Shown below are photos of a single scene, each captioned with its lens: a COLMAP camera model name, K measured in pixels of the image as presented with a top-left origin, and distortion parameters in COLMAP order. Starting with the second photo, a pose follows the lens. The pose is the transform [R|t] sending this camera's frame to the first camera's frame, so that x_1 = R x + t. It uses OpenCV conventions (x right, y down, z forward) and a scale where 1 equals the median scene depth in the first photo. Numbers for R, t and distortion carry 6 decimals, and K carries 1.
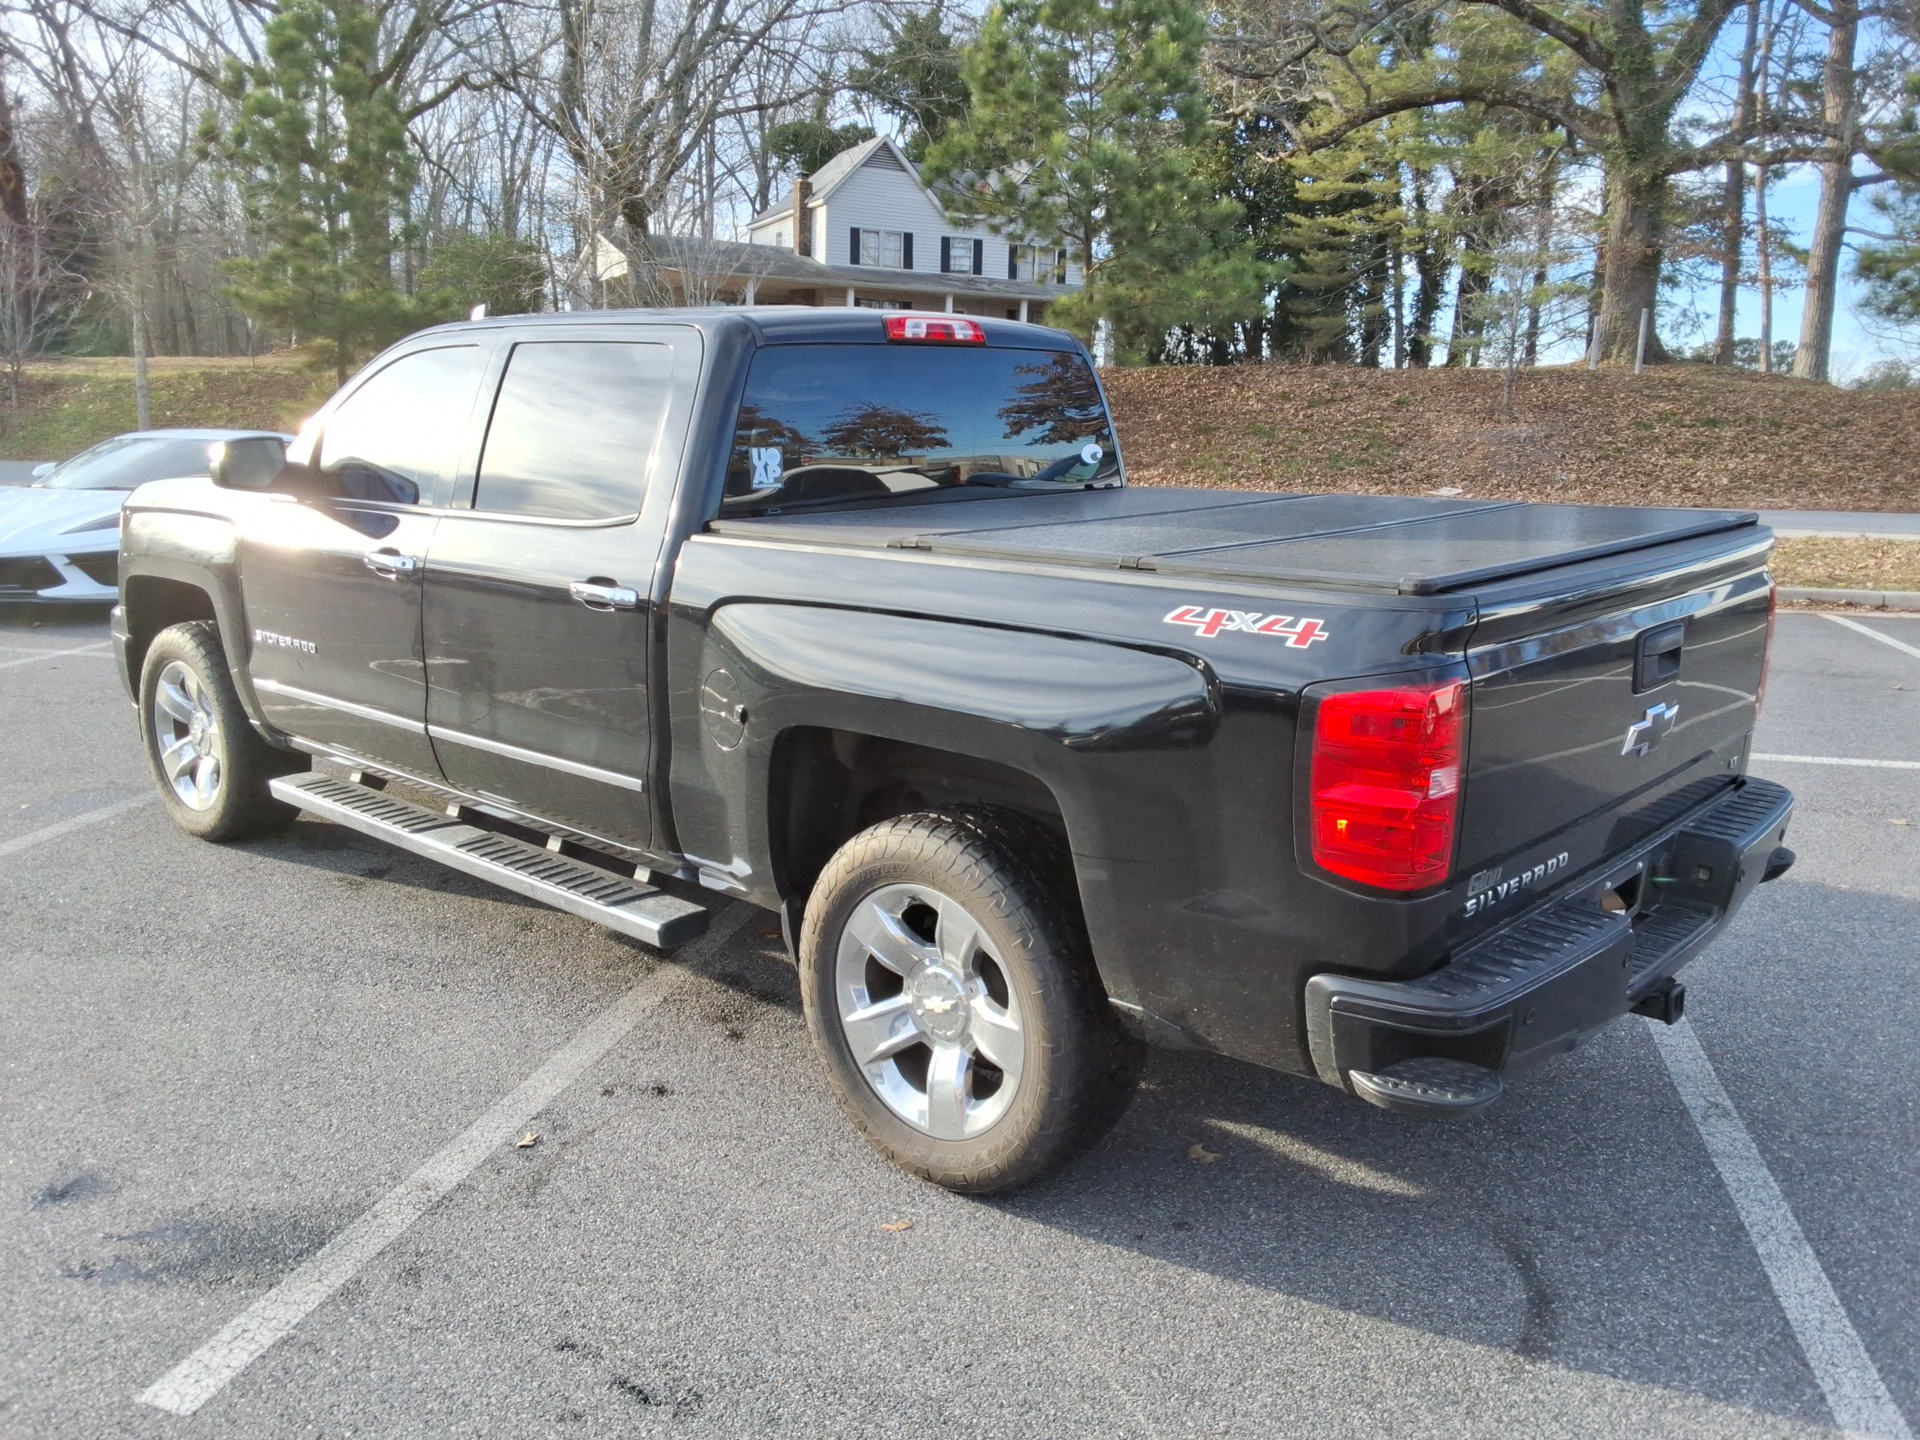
lens RADIAL K [[1525.5, 0, 974.8], [0, 1525.5, 712.9], [0, 0, 1]] dist [0.101626, -0.157677]
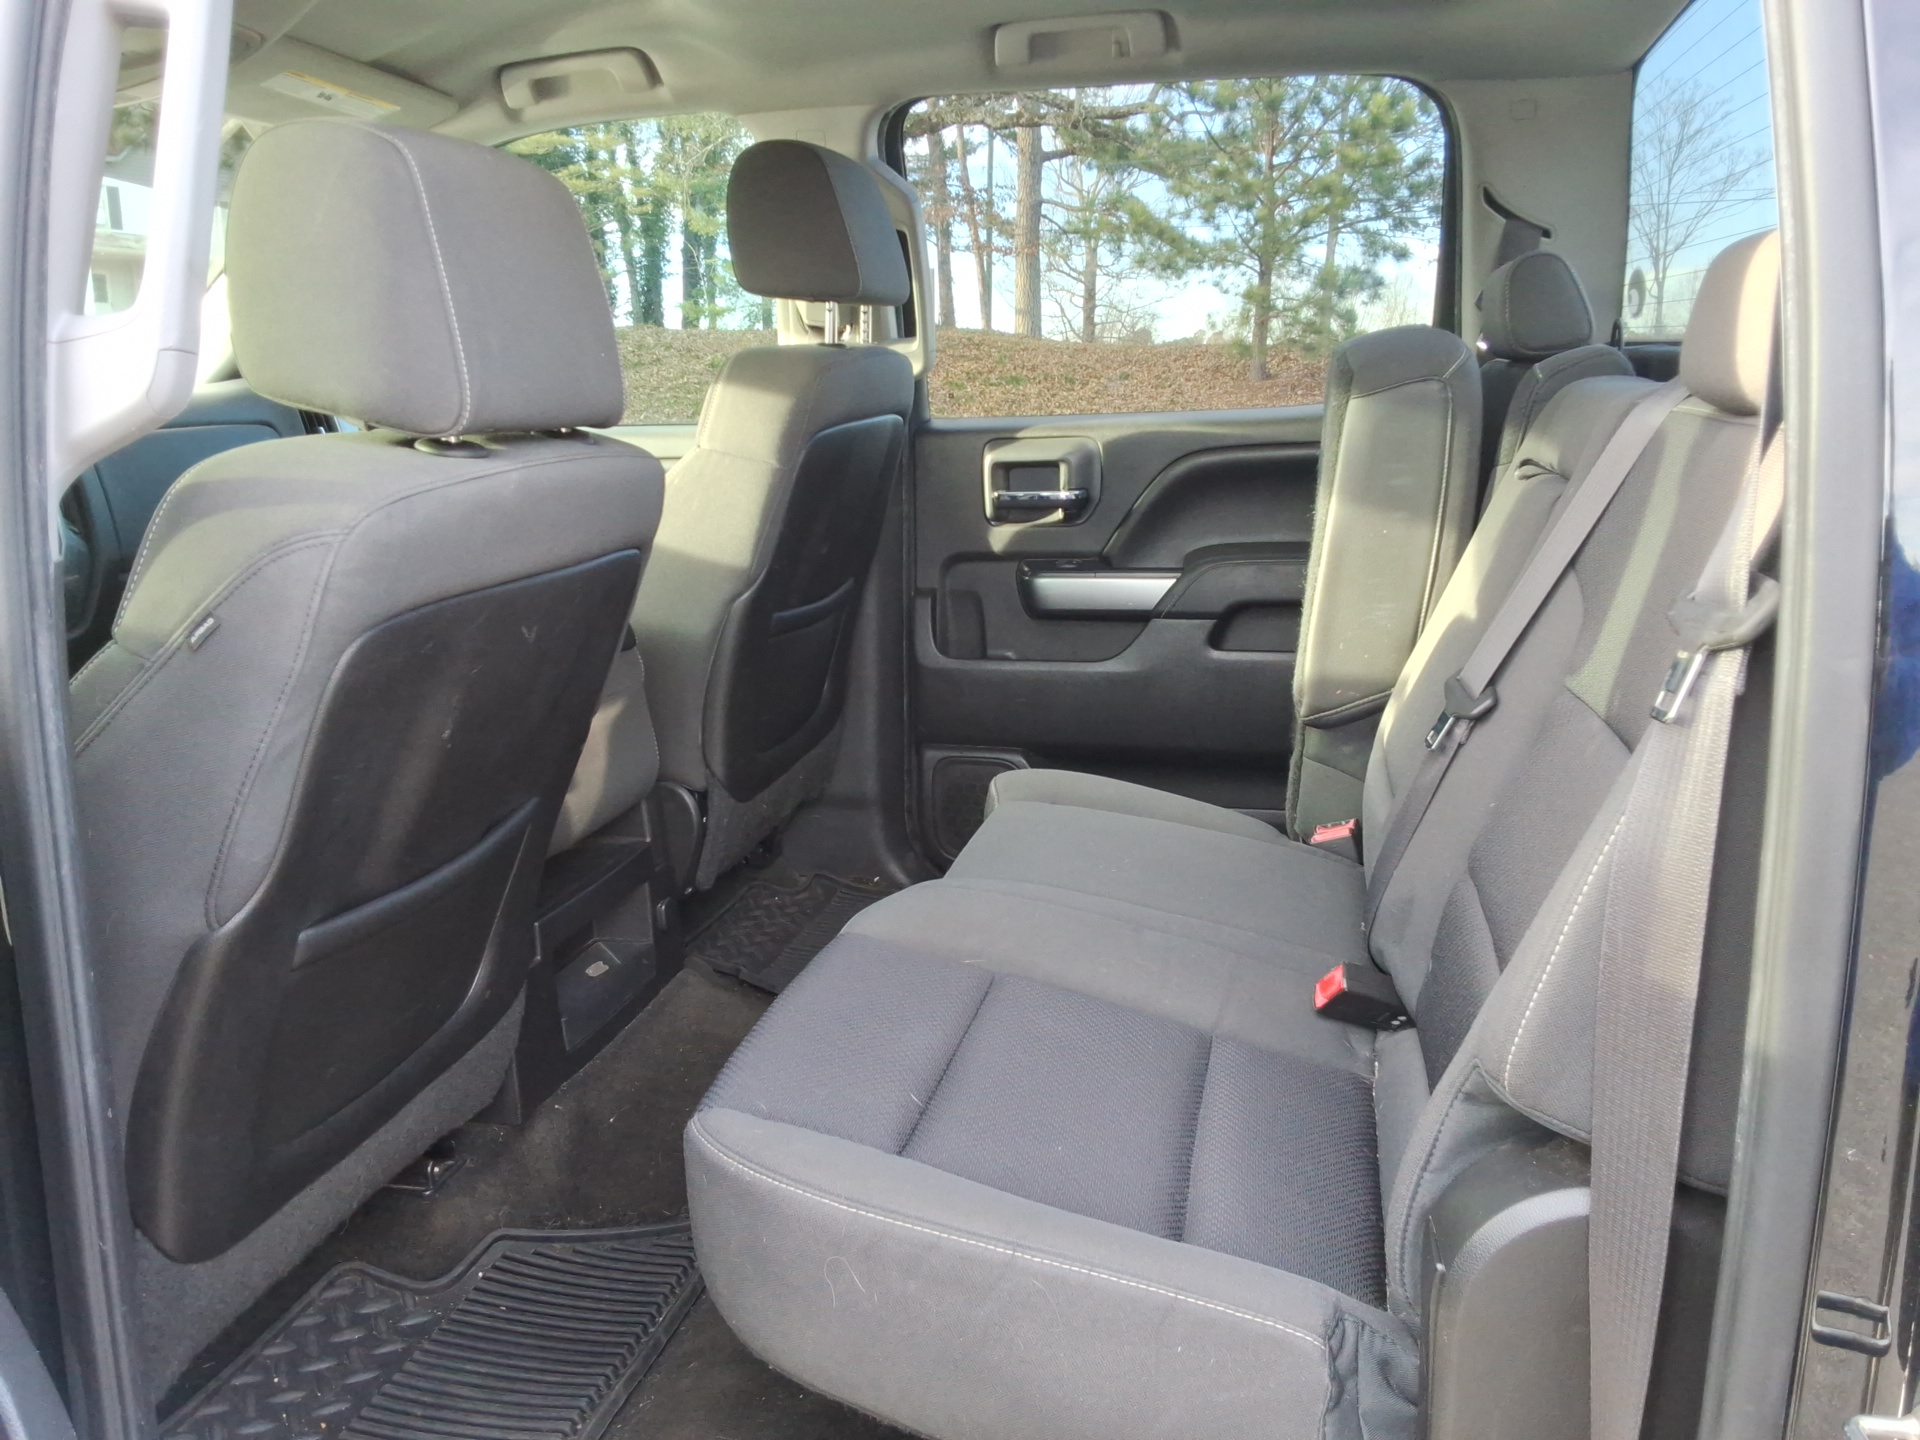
lens RADIAL K [[1509.2, 0, 978.8], [0, 1509.2, 724.2], [0, 0, 1]] dist [0.118563, -0.162820]
pose [[0.869984, -0.134267, 0.474448, -0.049213], [0.123641, 0.990873, 0.053695, -0.019347], [-0.477327, 0.011948, 0.878644, 0.134014]]
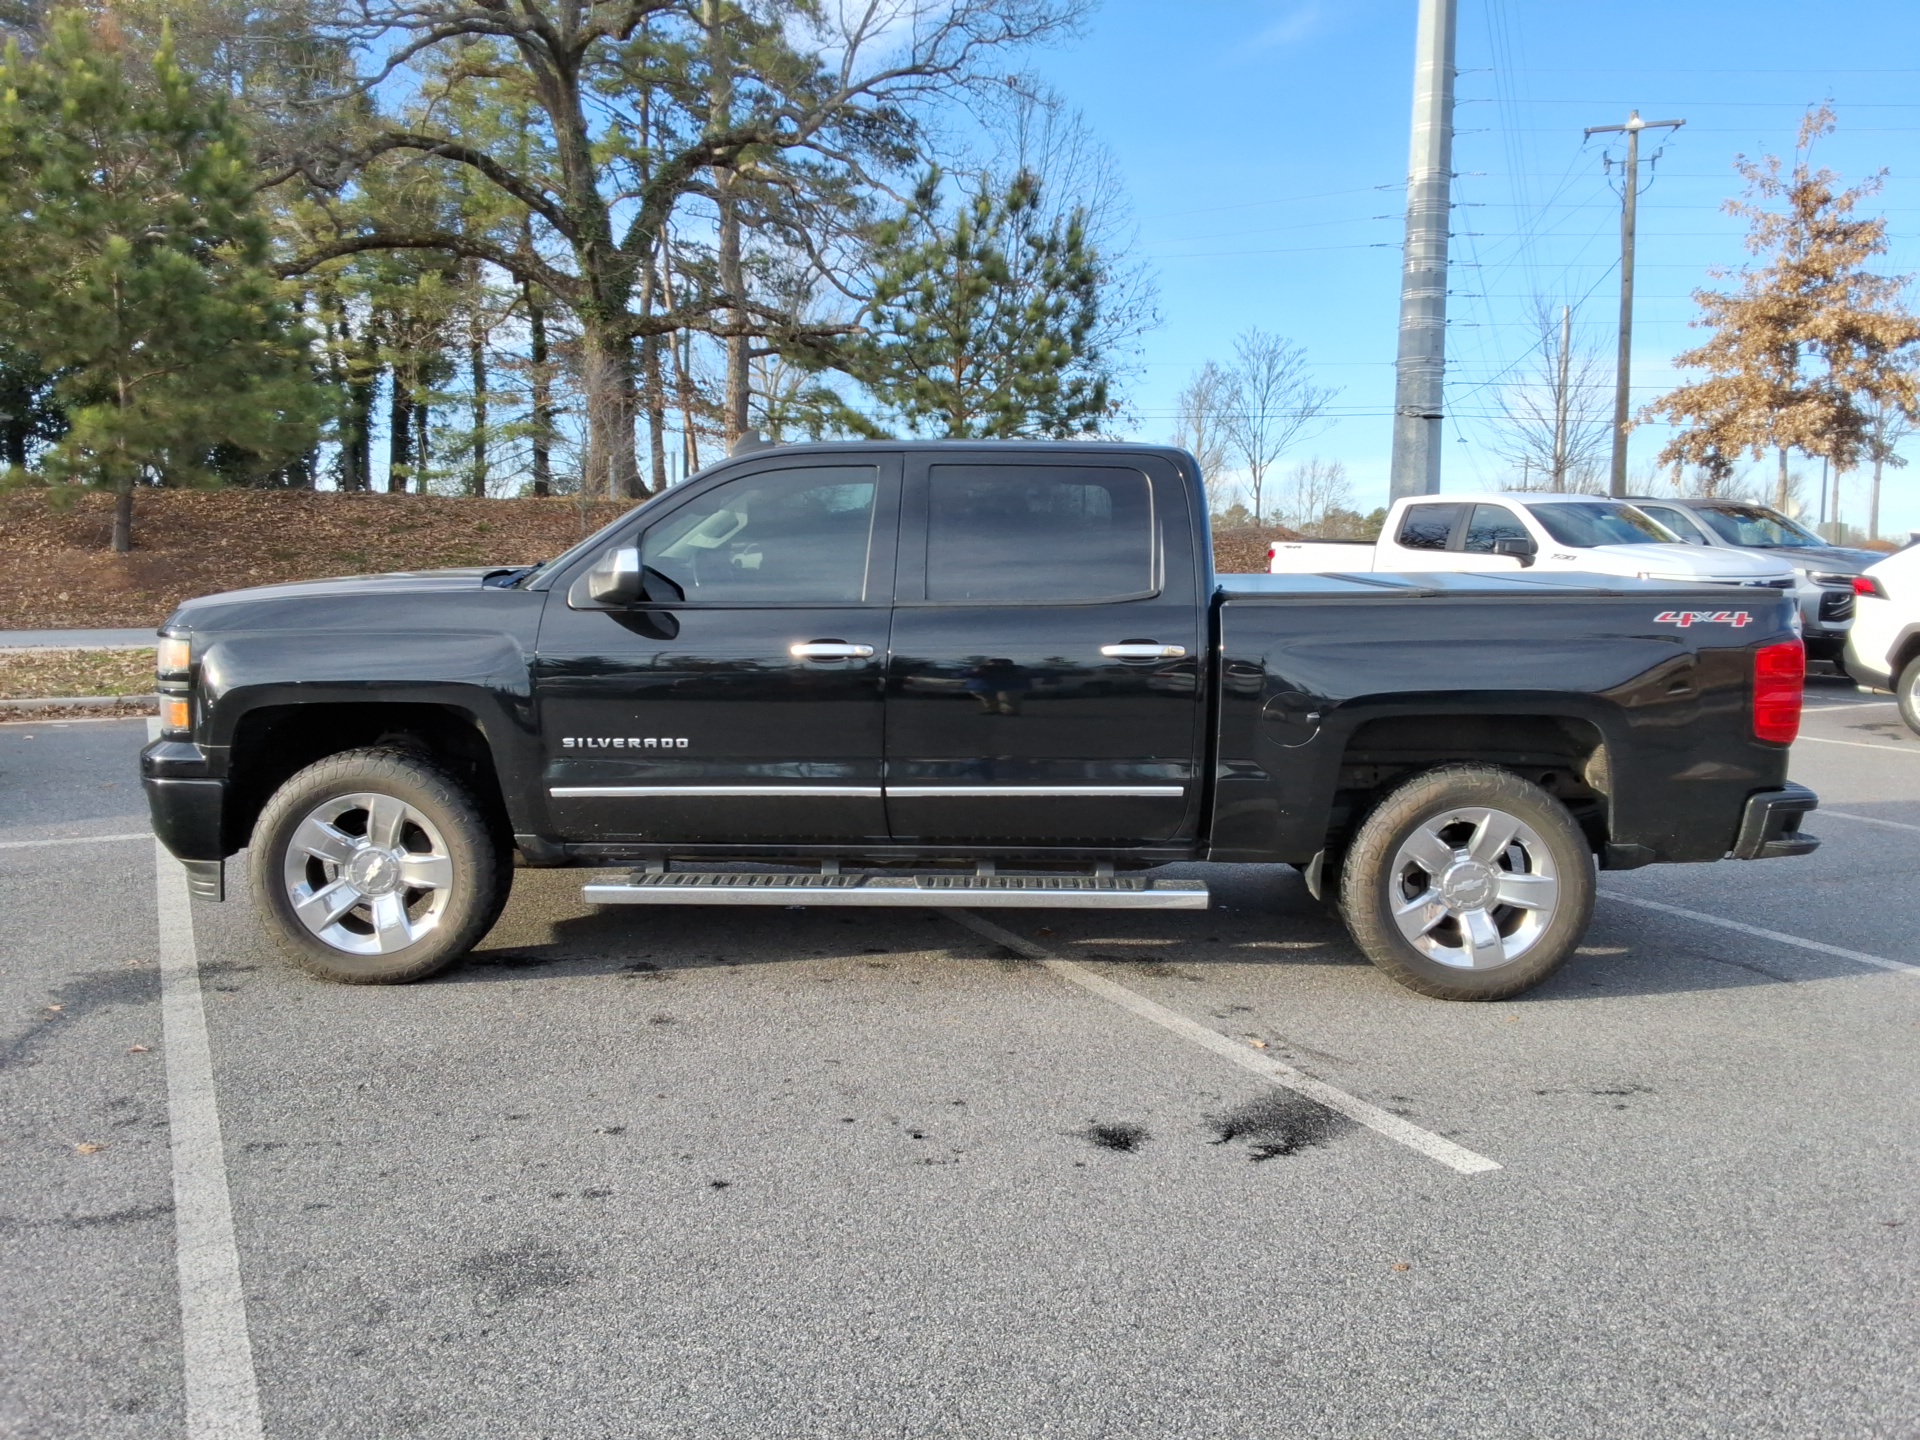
lens RADIAL K [[1525.5, 0, 974.8], [0, 1525.5, 712.9], [0, 0, 1]] dist [0.101626, -0.157677]
pose [[0.749676, -0.079224, 0.657046, -0.176181], [0.133465, 0.990509, -0.032850, 0.000116], [-0.648208, 0.112320, 0.753134, 0.015049]]
